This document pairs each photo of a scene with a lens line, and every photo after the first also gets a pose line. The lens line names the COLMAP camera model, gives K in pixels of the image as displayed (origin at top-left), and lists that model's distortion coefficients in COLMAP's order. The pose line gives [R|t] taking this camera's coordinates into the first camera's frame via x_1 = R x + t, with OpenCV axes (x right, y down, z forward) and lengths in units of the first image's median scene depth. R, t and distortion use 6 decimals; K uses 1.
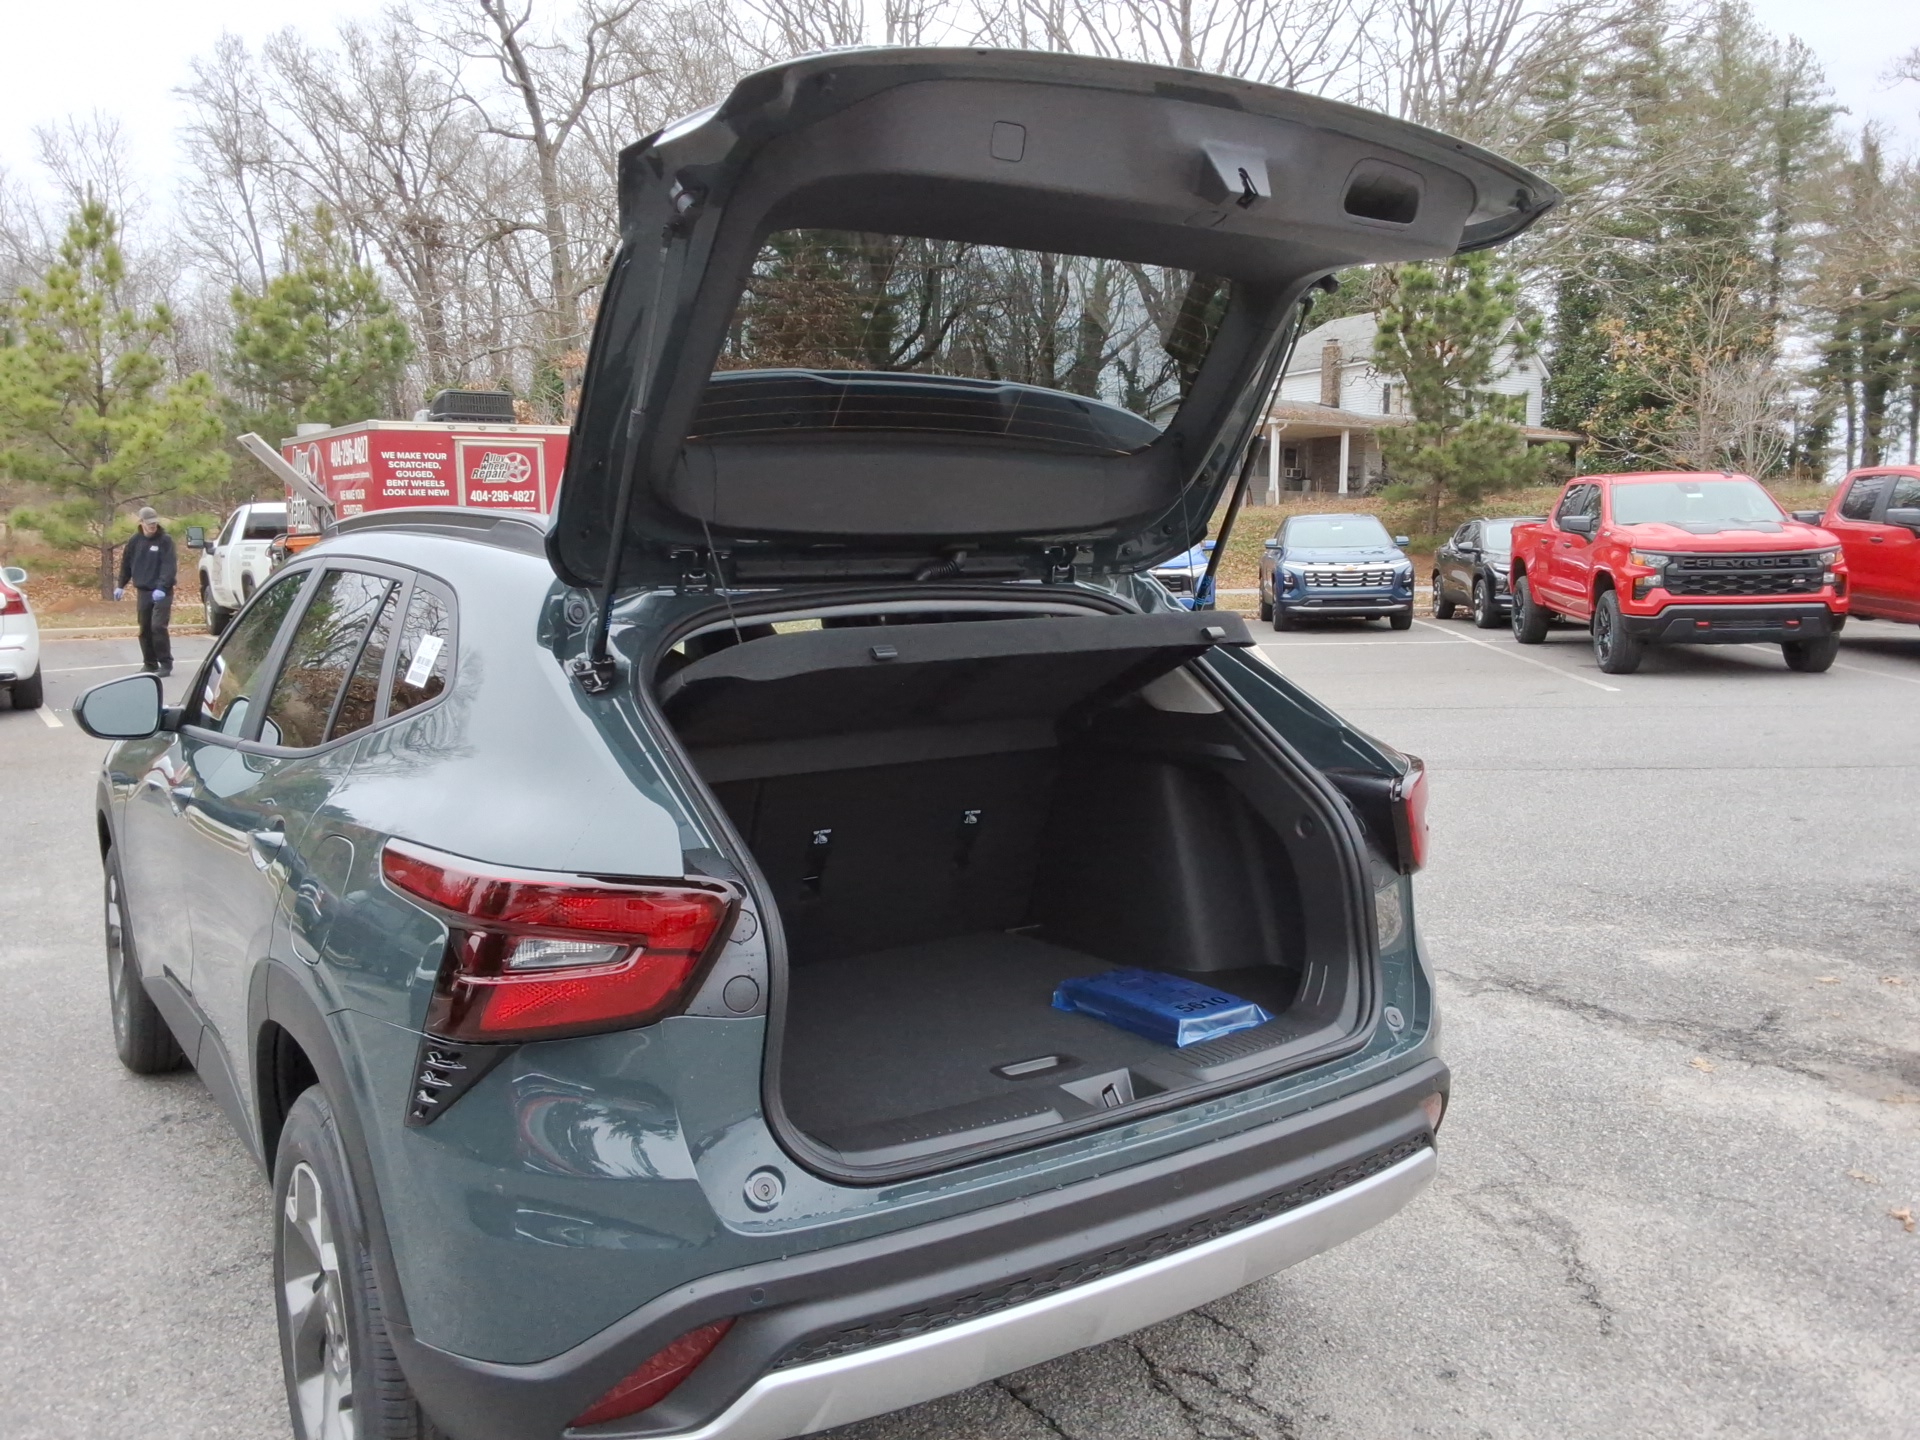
lens RADIAL K [[1536.9, 0, 970.0], [0, 1536.9, 691.5], [0, 0, 1]] dist [0.099701, -0.144162]
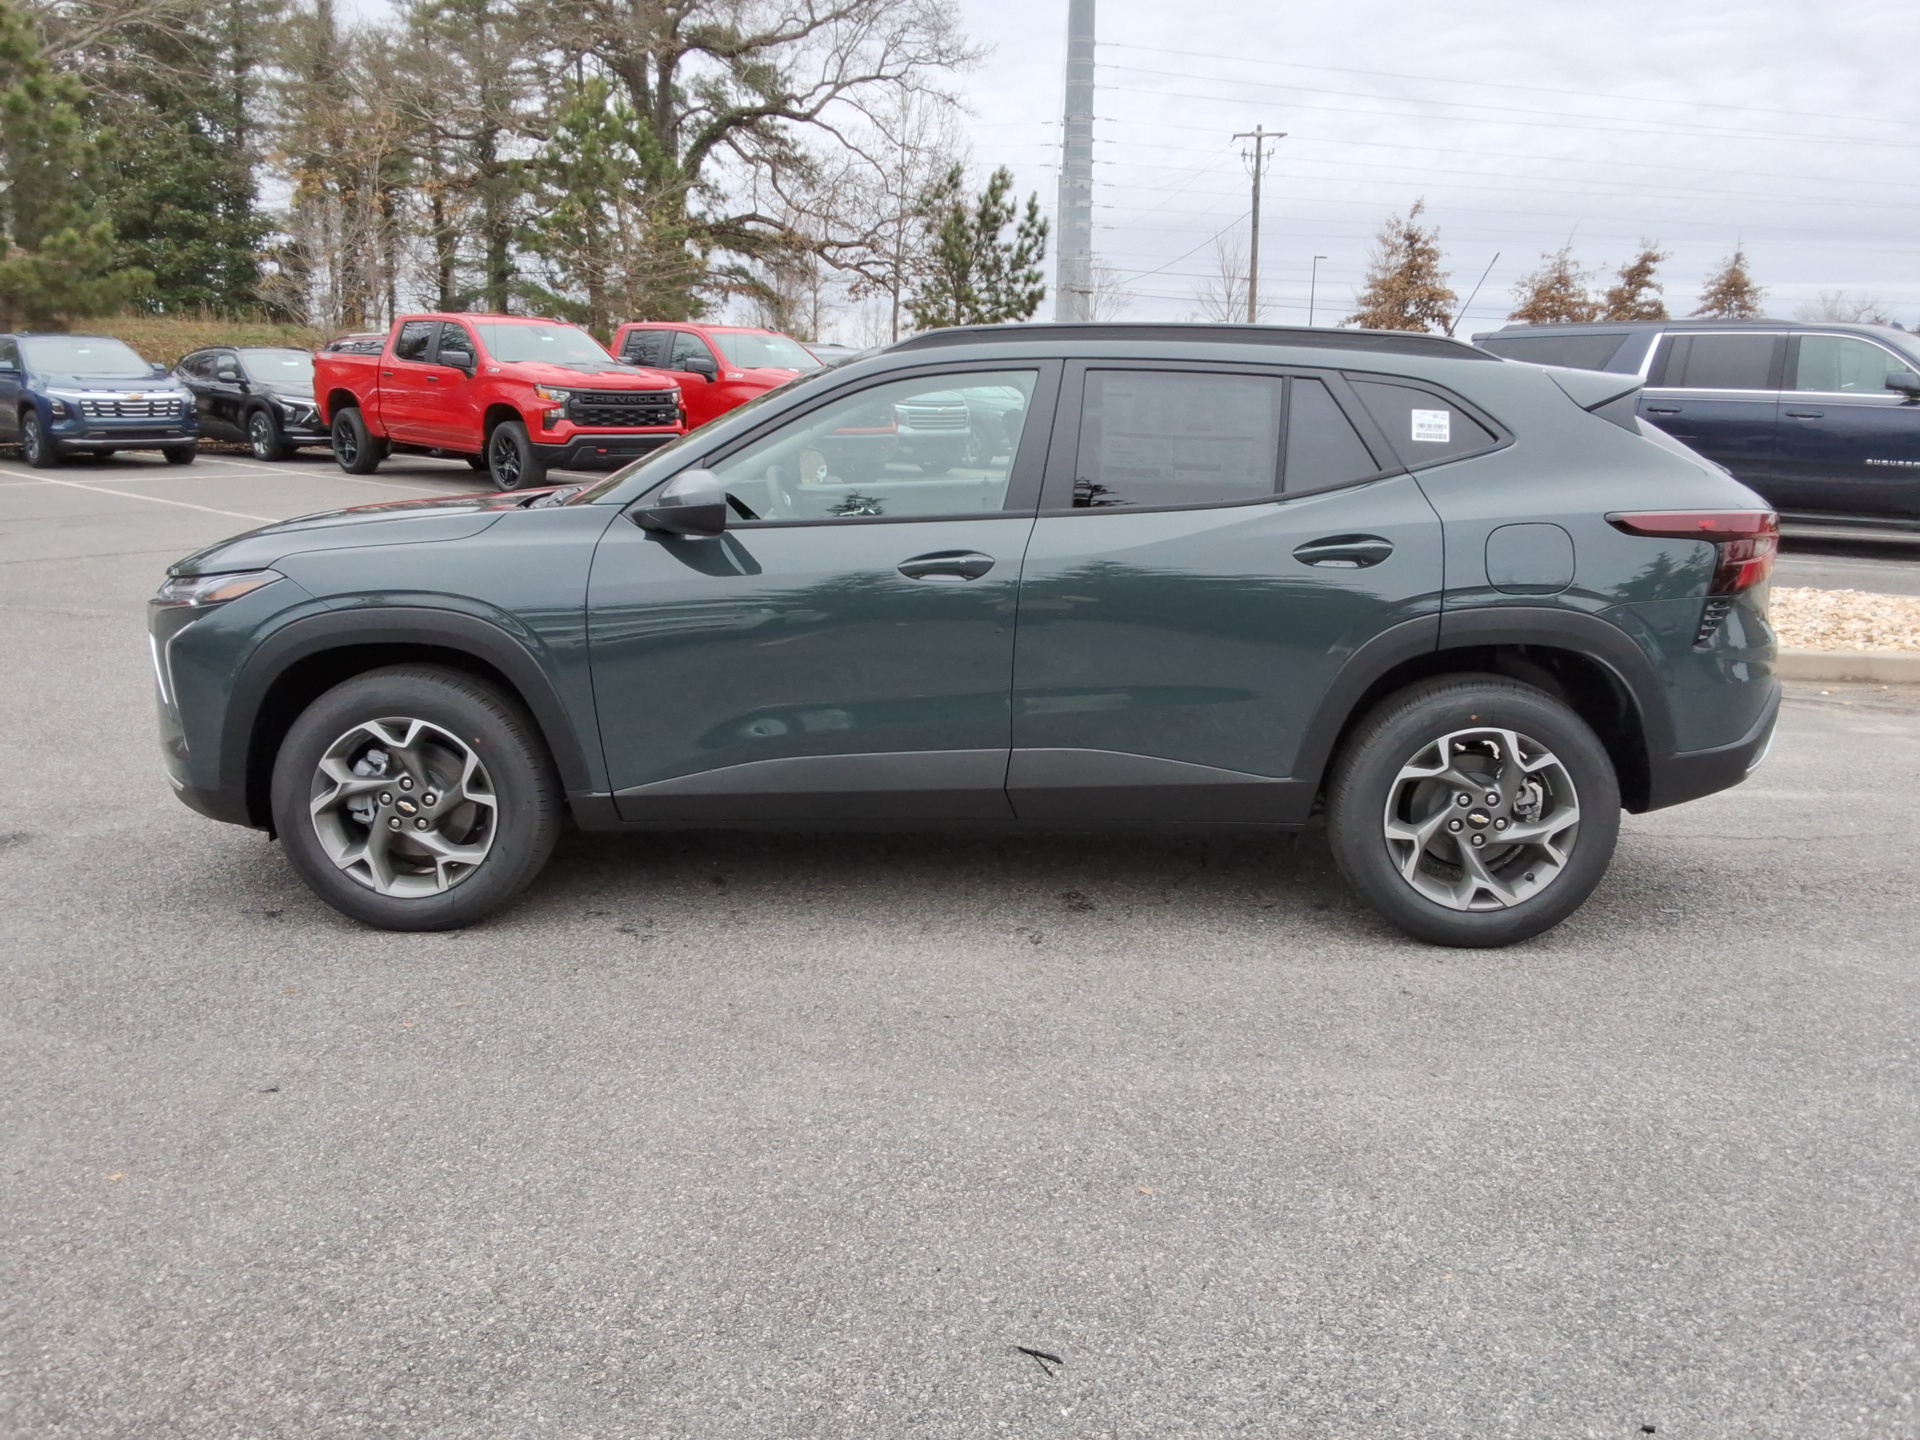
lens RADIAL K [[1536.9, 0, 971.5], [0, 1536.9, 694.6], [0, 0, 1]] dist [0.099701, -0.144162]
pose [[0.587343, -0.136208, 0.797794, -0.295701], [0.054782, 0.990167, 0.128721, 0.003578], [-0.807482, -0.031899, 0.589029, 0.066042]]
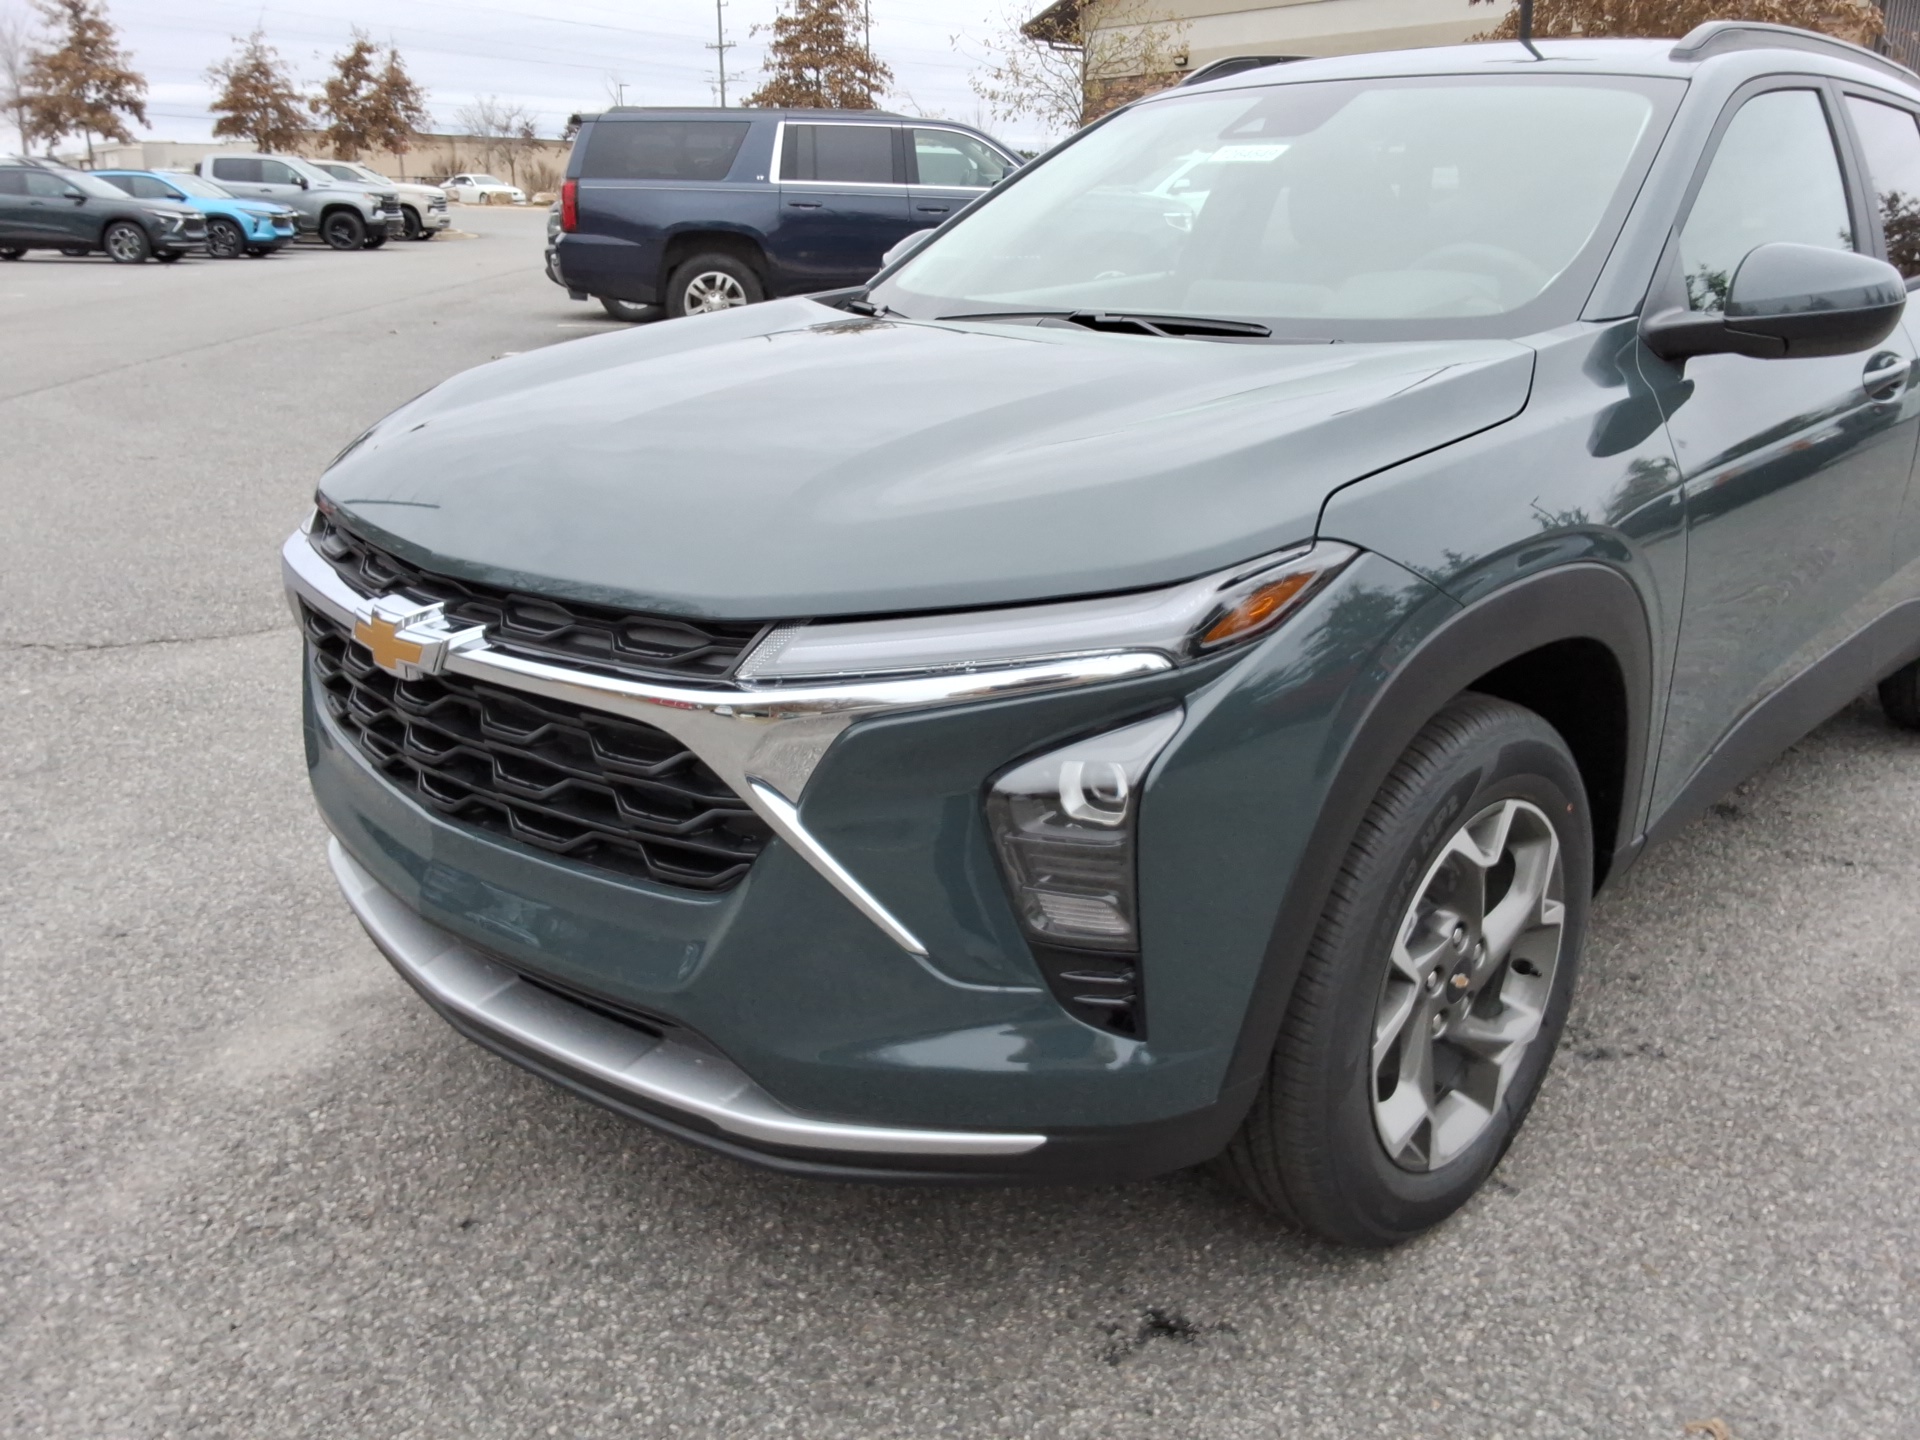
lens RADIAL K [[1536.9, 0, 964.5], [0, 1536.9, 704.4], [0, 0, 1]] dist [0.099701, -0.144162]
pose [[-0.208587, -0.284297, 0.935771, -0.251798], [0.089494, 0.947254, 0.307735, -0.012665], [-0.973900, 0.147936, -0.172142, 0.341005]]
